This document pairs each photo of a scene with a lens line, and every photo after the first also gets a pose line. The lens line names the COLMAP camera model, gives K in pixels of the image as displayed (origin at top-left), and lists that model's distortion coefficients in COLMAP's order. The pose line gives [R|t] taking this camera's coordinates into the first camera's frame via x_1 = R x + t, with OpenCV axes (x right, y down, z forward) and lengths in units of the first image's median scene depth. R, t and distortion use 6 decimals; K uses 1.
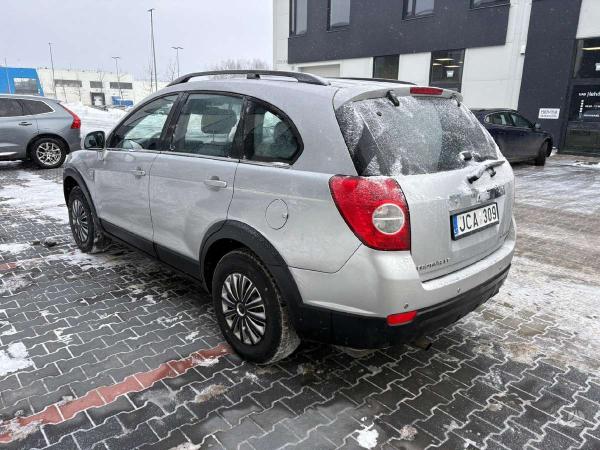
lens RADIAL K [[451.3, 0, 300.0], [0, 451.3, 225.0], [0, 0, 1]] dist [0.049814, -0.057287]
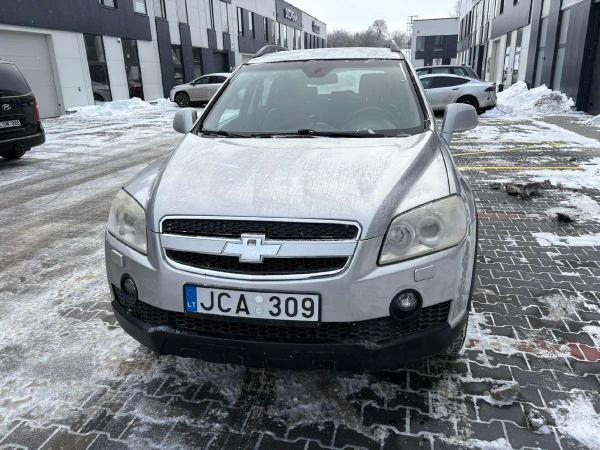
lens RADIAL K [[456.3, 0, 298.7], [0, 456.3, 224.3], [0, 0, 1]] dist [0.052132, -0.050377]
pose [[-0.589104, -0.250319, 0.768308, -1.257366], [0.229519, 0.859813, 0.456117, -0.600362], [-0.774776, 0.445042, -0.449066, 2.206293]]
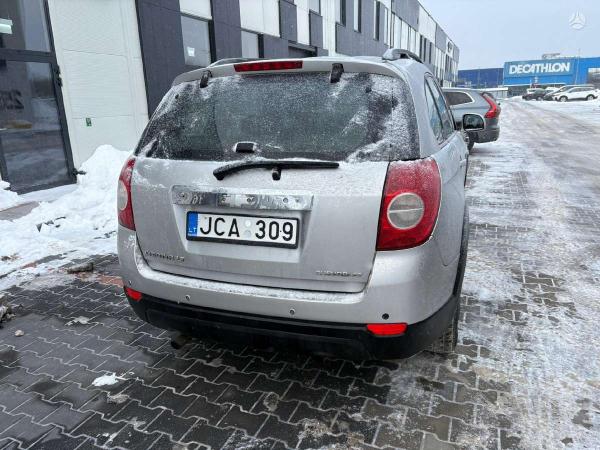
lens RADIAL K [[456.3, 0, 298.7], [0, 456.3, 224.3], [0, 0, 1]] dist [0.052132, -0.050377]
pose [[0.447390, 0.211919, -0.868868, 0.985585], [-0.199458, 0.970694, 0.134051, -0.128097], [0.871813, 0.113329, 0.476548, 0.626424]]
